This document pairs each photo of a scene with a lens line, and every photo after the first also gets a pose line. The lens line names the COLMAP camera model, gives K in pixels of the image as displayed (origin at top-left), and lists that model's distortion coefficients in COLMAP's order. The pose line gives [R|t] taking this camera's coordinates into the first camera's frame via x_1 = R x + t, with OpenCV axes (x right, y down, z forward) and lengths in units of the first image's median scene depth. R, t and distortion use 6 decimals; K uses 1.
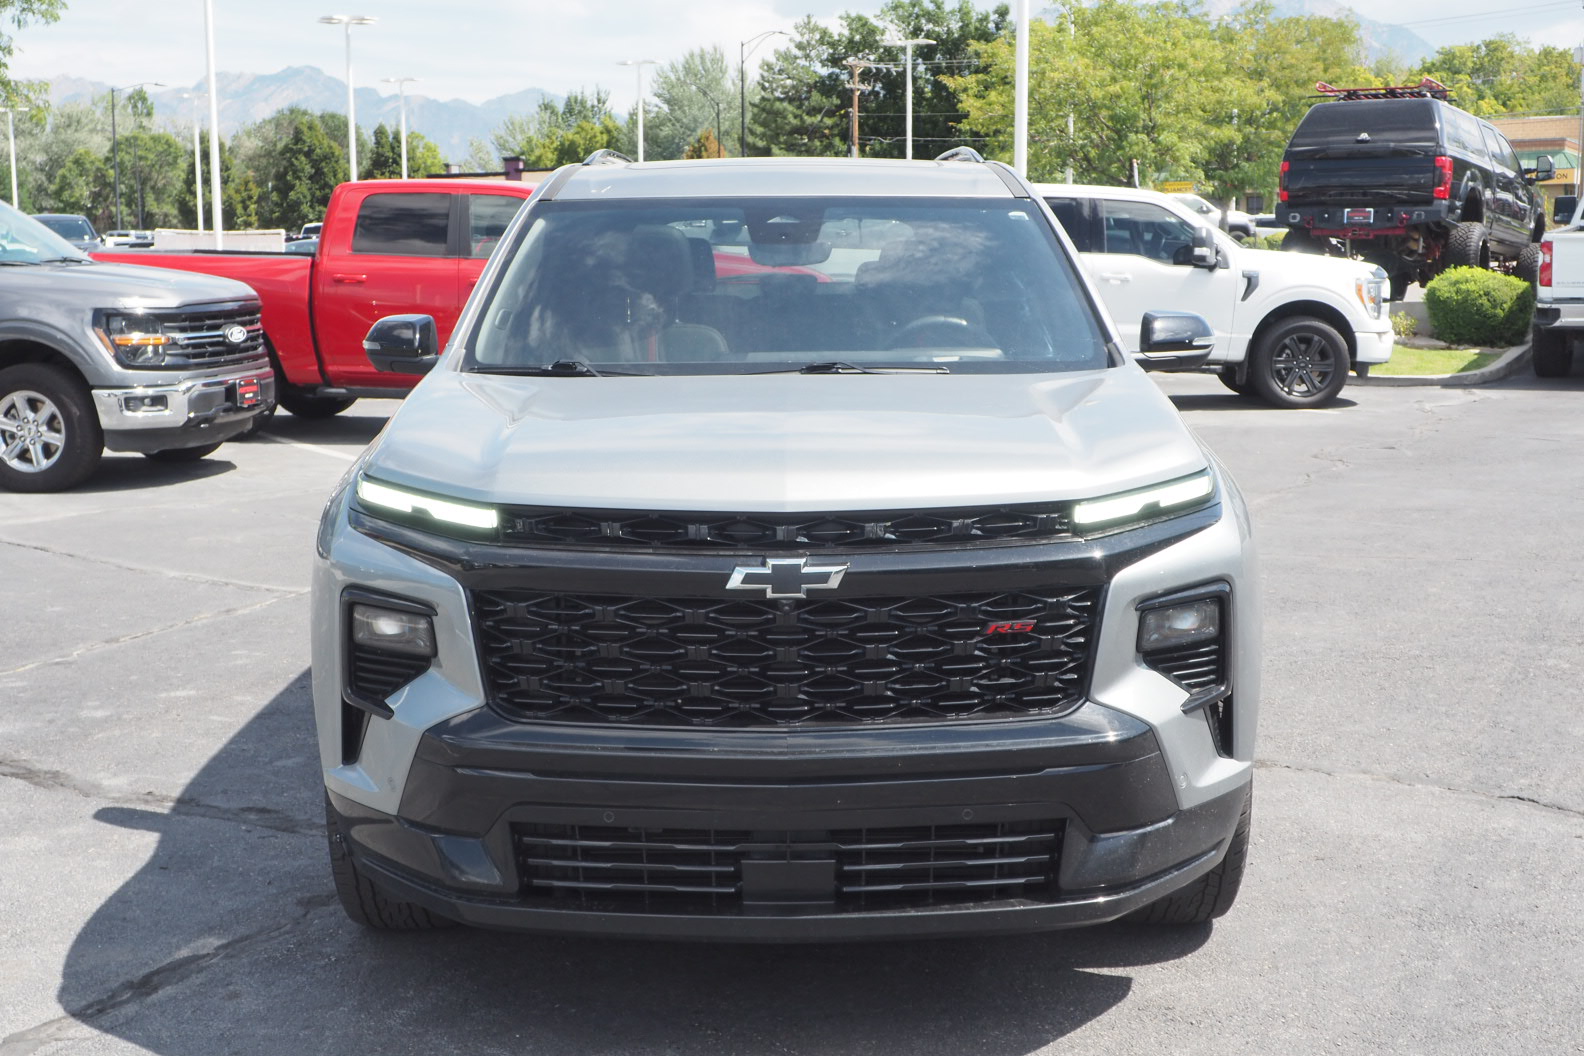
lens RADIAL K [[2010.7, 0, 792.0], [0, 2010.7, 537.3], [0, 0, 1]] dist [-0.000744, 0.000000]
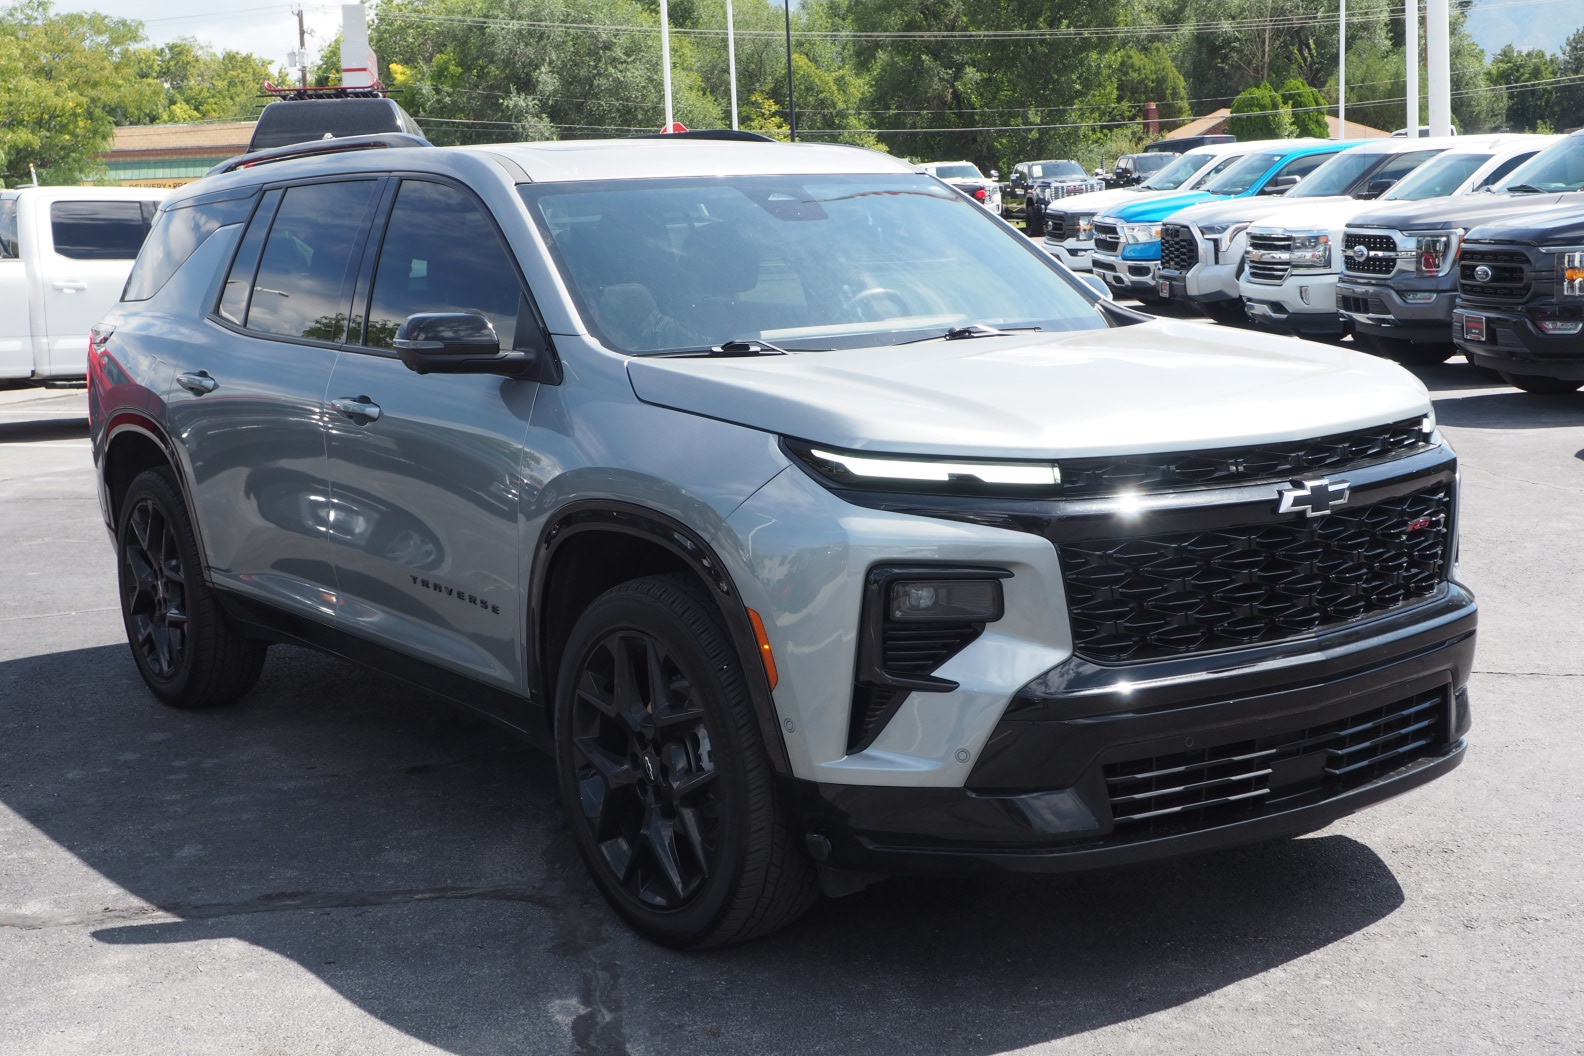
lens RADIAL K [[2129.4, 0, 791.2], [0, 2129.4, 519.4], [0, 0, 1]] dist [0.007955, 0.000000]
pose [[0.818726, -0.104073, 0.564674, -0.792084], [0.116576, 0.993083, 0.014007, -0.015961], [-0.562226, 0.054359, 0.825195, 0.162309]]
